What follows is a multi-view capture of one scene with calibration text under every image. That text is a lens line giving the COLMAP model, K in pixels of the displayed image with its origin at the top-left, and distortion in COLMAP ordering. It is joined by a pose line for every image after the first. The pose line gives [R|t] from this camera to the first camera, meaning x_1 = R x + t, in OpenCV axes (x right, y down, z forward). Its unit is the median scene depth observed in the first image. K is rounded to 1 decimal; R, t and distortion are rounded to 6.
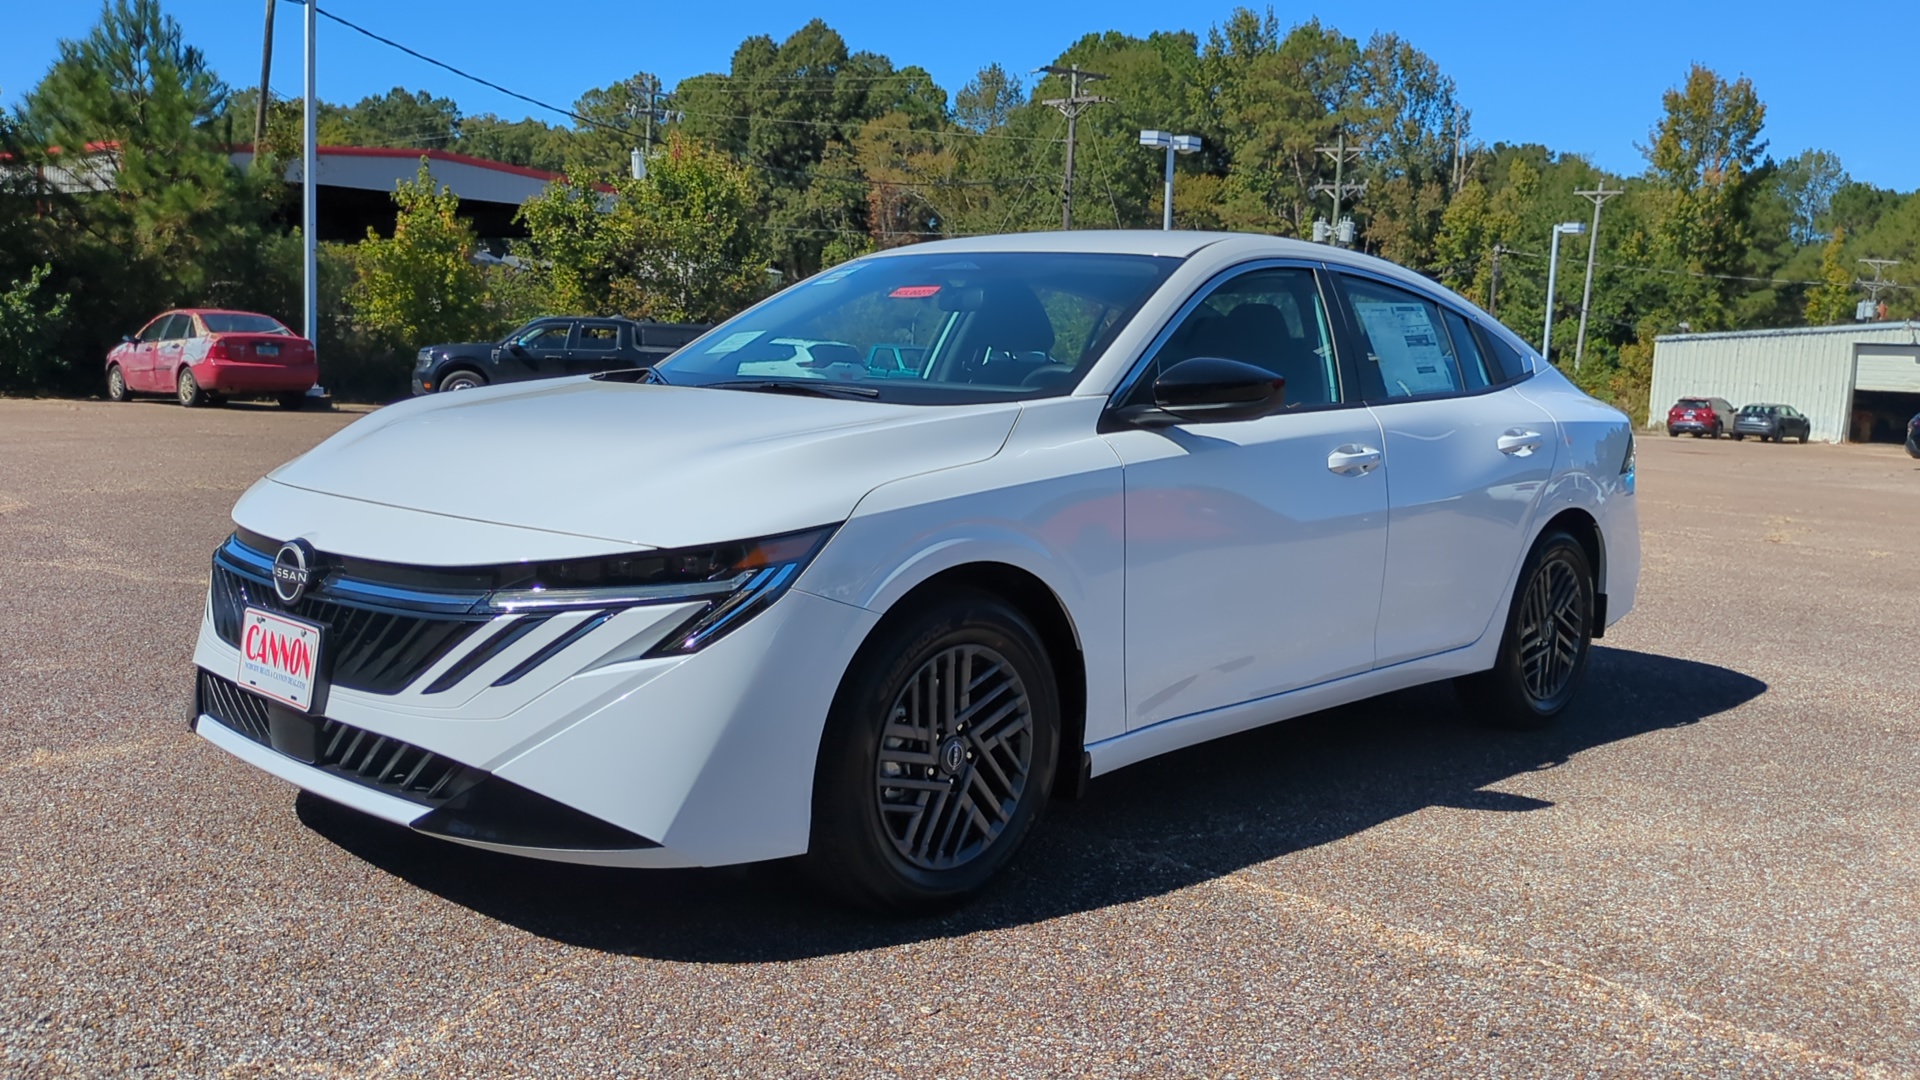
lens RADIAL K [[1653.9, 0, 960.0], [0, 1653.9, 540.0], [0, 0, 1]] dist [0.050173, -0.066581]
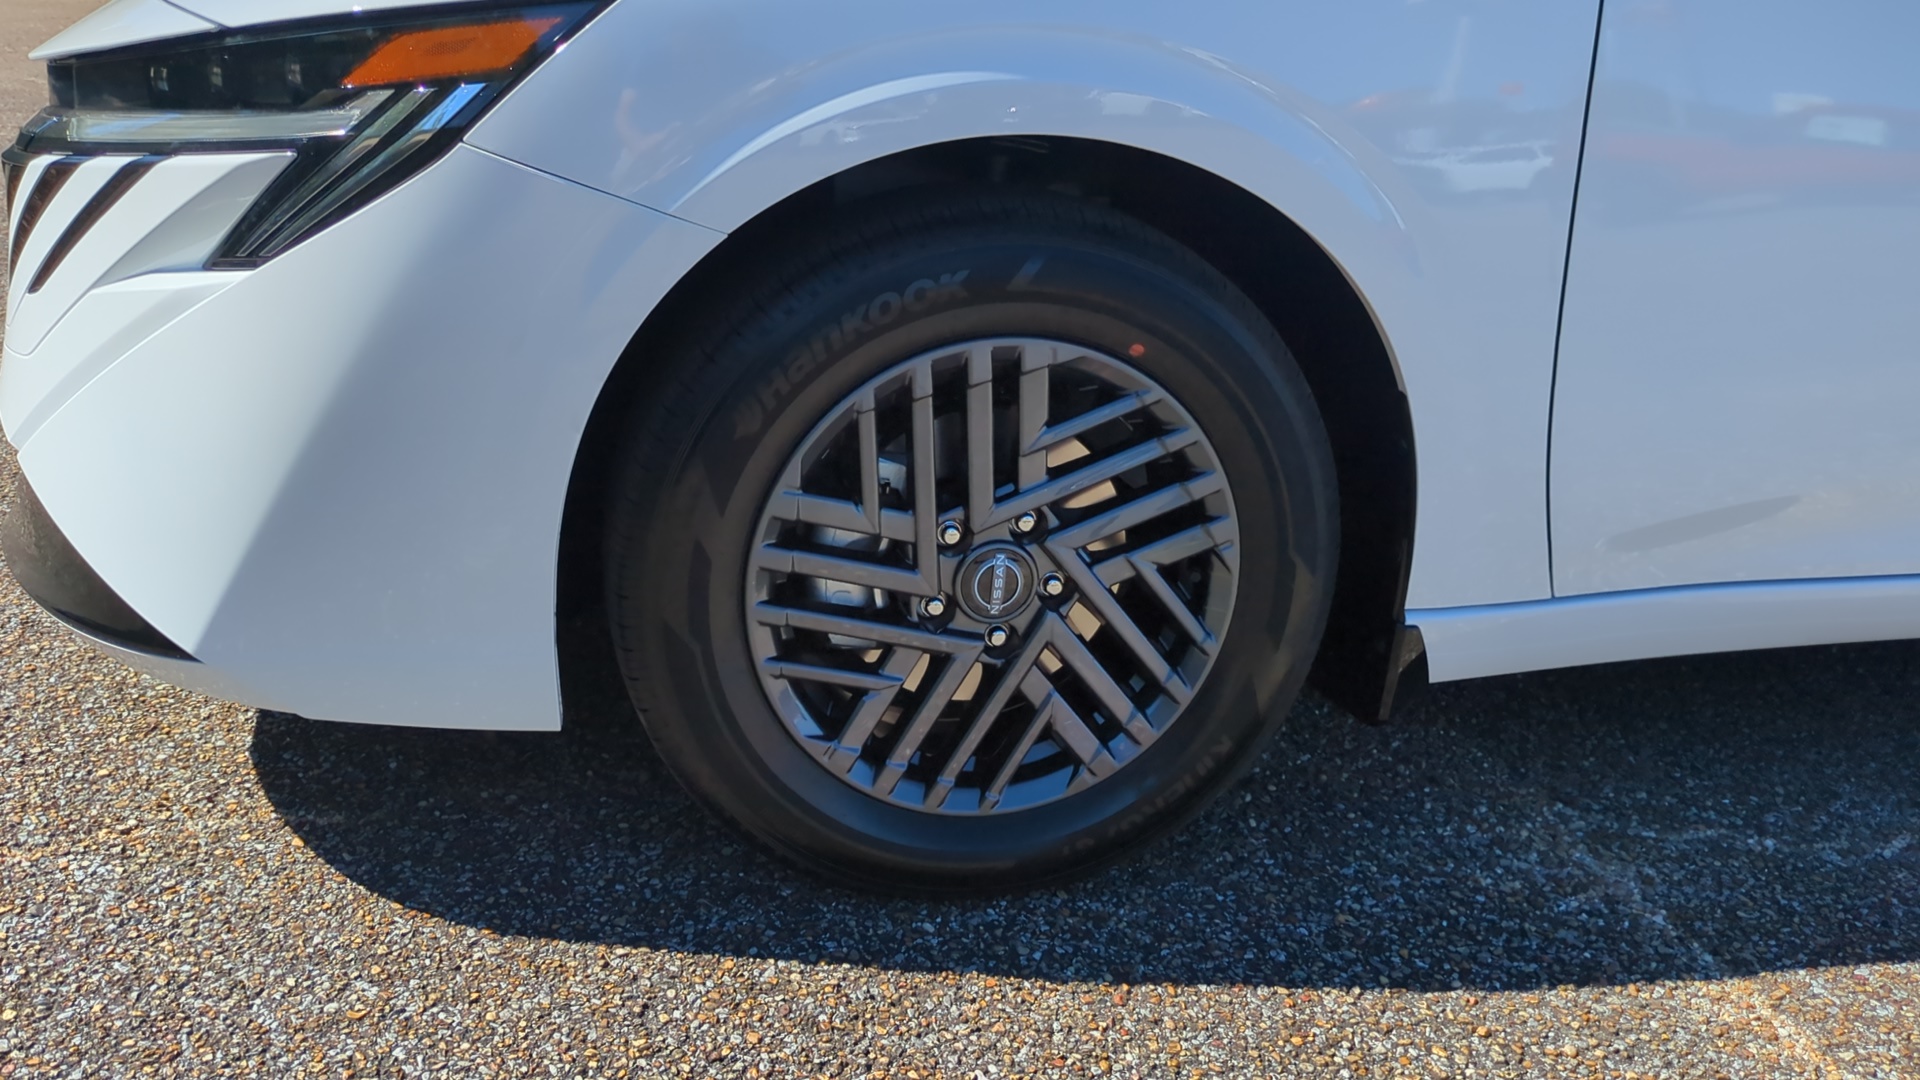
lens RADIAL K [[1653.9, 0, 960.0], [0, 1653.9, 540.0], [0, 0, 1]] dist [0.050173, -0.066581]
pose [[0.830960, 0.193582, -0.521566, 0.197520], [-0.084519, 0.970554, 0.225570, 0.017075], [0.549874, -0.143358, 0.822853, 0.568326]]
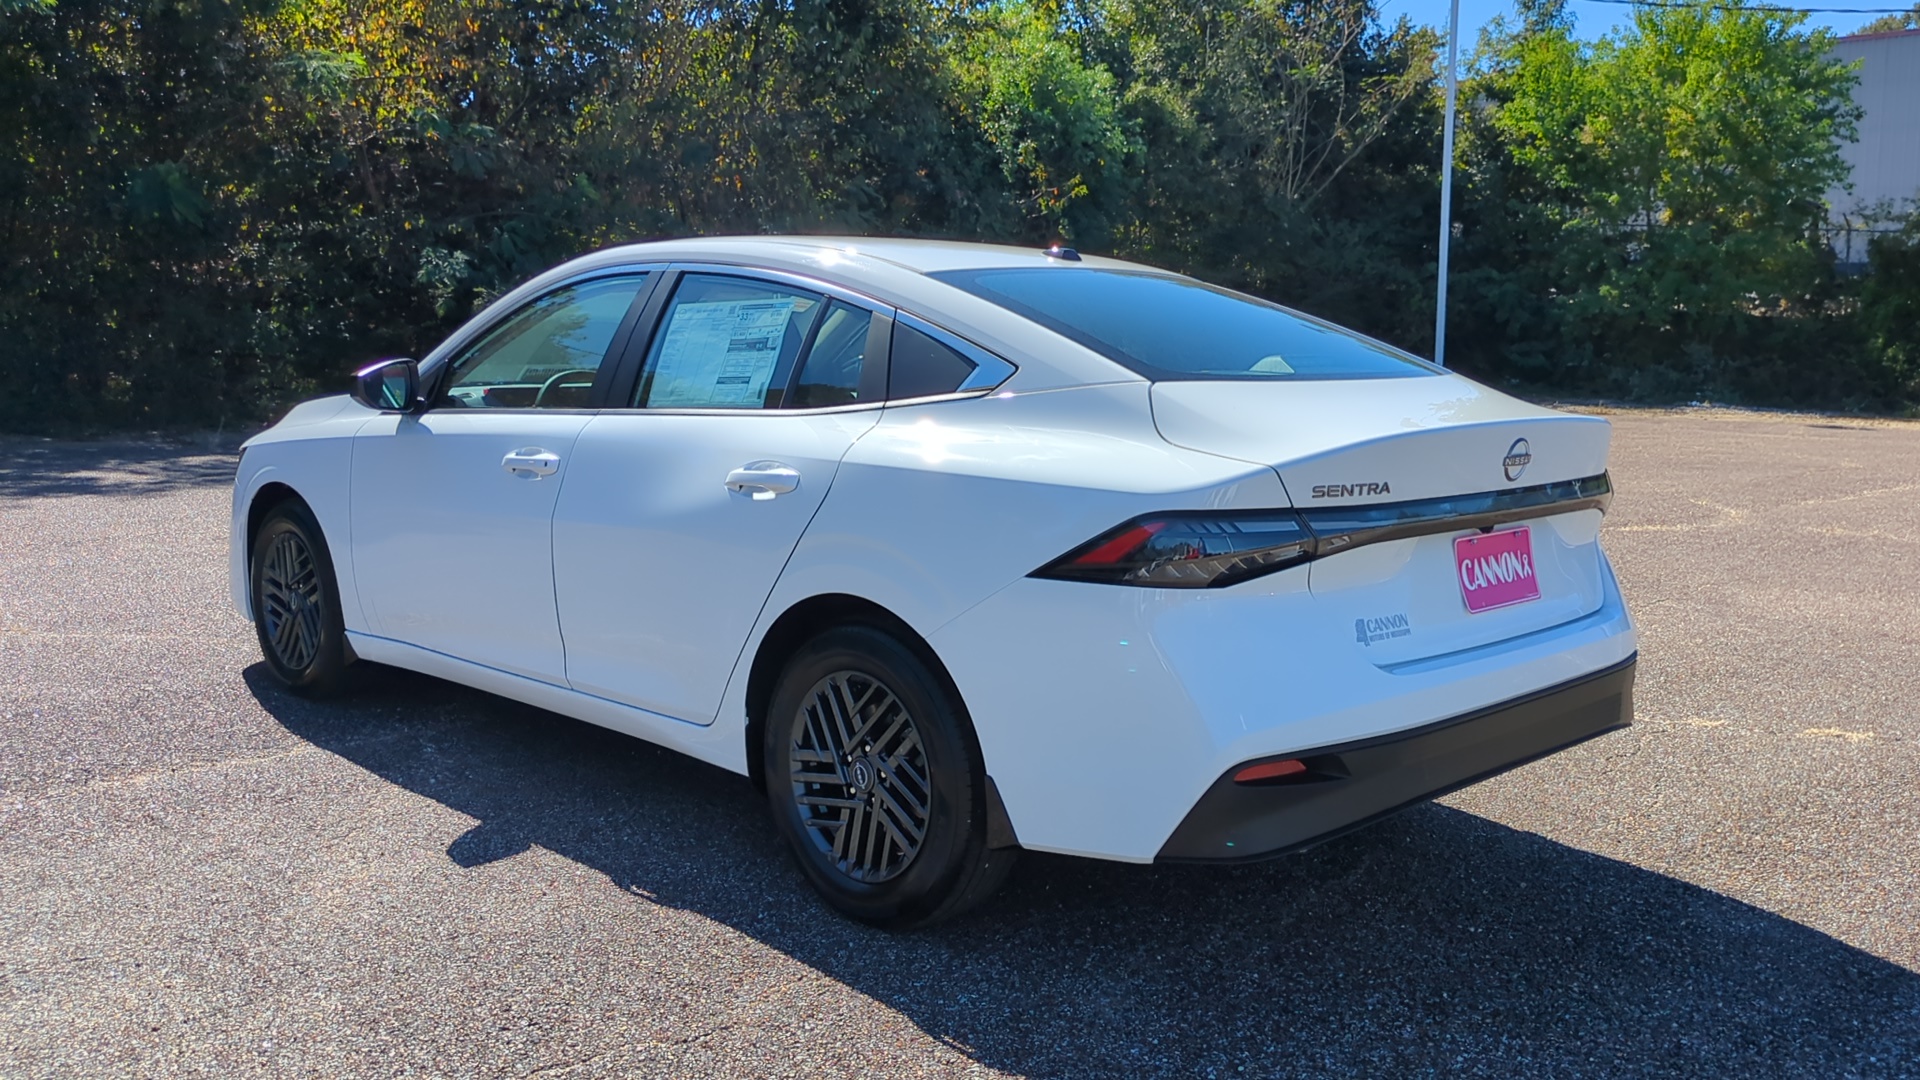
lens RADIAL K [[1653.9, 0, 960.0], [0, 1653.9, 540.0], [0, 0, 1]] dist [0.050173, -0.066581]
pose [[-0.037677, 0.091013, -0.995137, 1.454081], [-0.127356, 0.987286, 0.095117, -0.154622], [0.991141, 0.130321, -0.025607, 1.525733]]
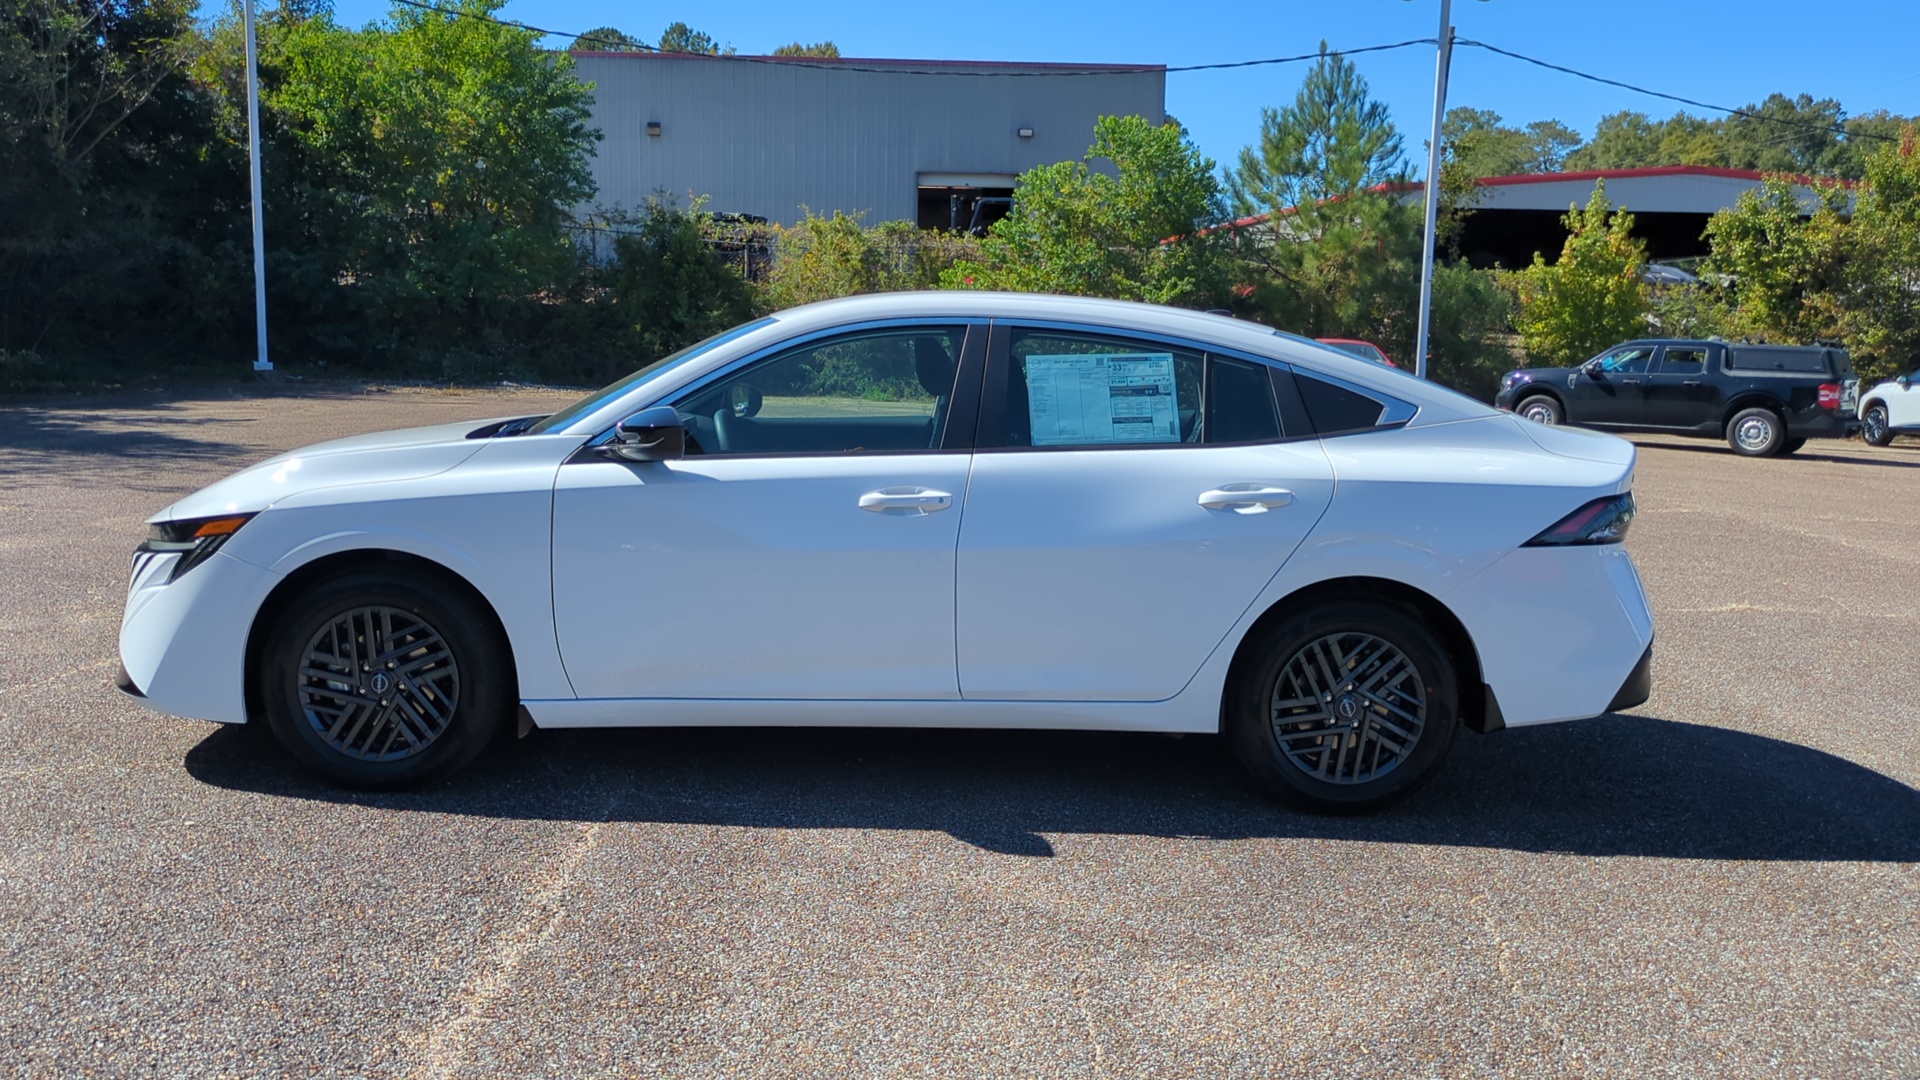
lens RADIAL K [[1653.9, 0, 960.0], [0, 1653.9, 540.0], [0, 0, 1]] dist [0.050173, -0.066581]
pose [[0.704518, 0.072913, -0.705930, 1.217728], [-0.080736, 0.996485, 0.022349, -0.058662], [0.705079, 0.041249, 0.707929, 0.302181]]
